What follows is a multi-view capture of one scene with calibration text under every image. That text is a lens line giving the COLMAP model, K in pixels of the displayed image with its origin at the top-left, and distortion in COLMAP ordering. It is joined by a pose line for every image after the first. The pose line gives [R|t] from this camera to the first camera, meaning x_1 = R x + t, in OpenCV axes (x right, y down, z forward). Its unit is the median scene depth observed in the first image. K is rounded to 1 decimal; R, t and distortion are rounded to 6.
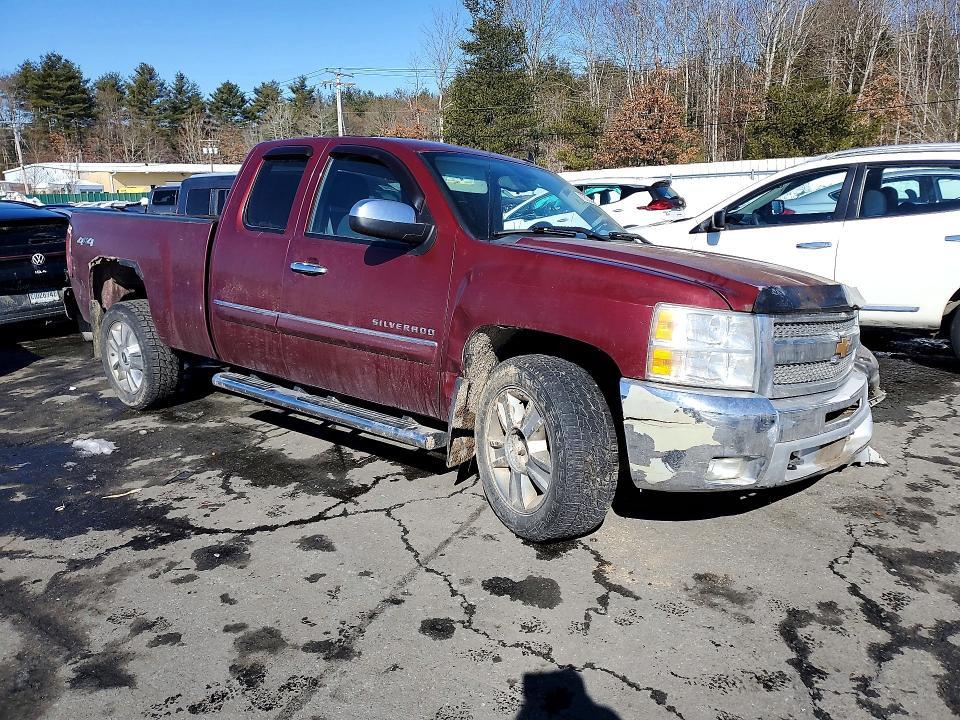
lens RADIAL K [[737.8, 0, 498.1], [0, 737.8, 359.5], [0, 0, 1]] dist [0.002295, 0.000008]
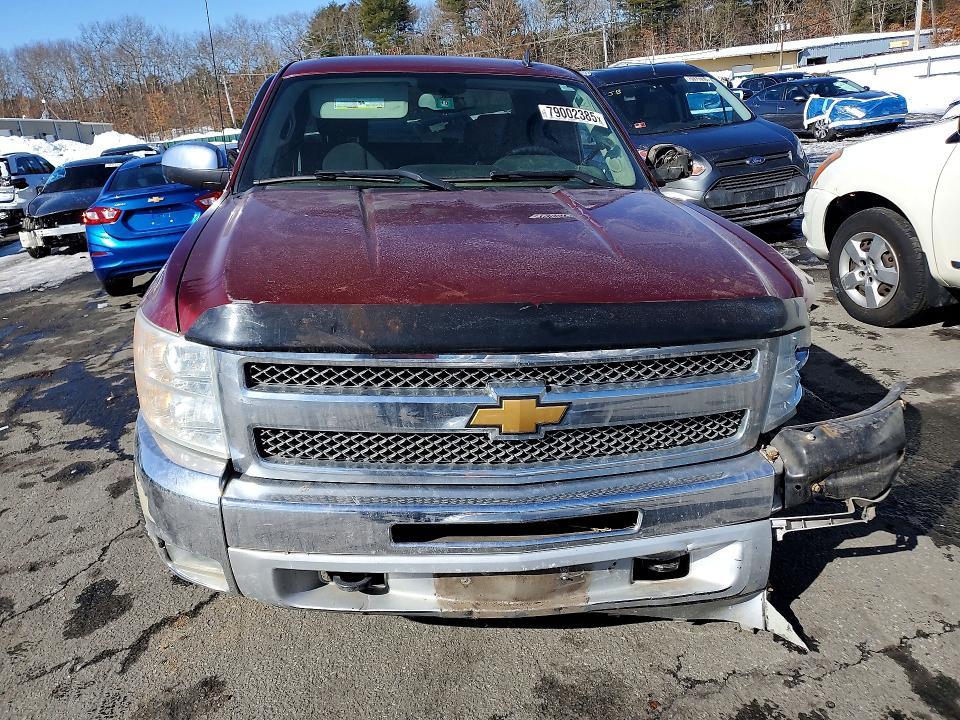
lens RADIAL K [[737.8, 0, 498.1], [0, 737.8, 359.5], [0, 0, 1]] dist [0.002295, 0.000008]
pose [[0.728515, 0.167981, -0.664114, 0.914814], [-0.066038, 0.982174, 0.175990, -0.168923], [0.681839, -0.084355, 0.726622, 0.688576]]
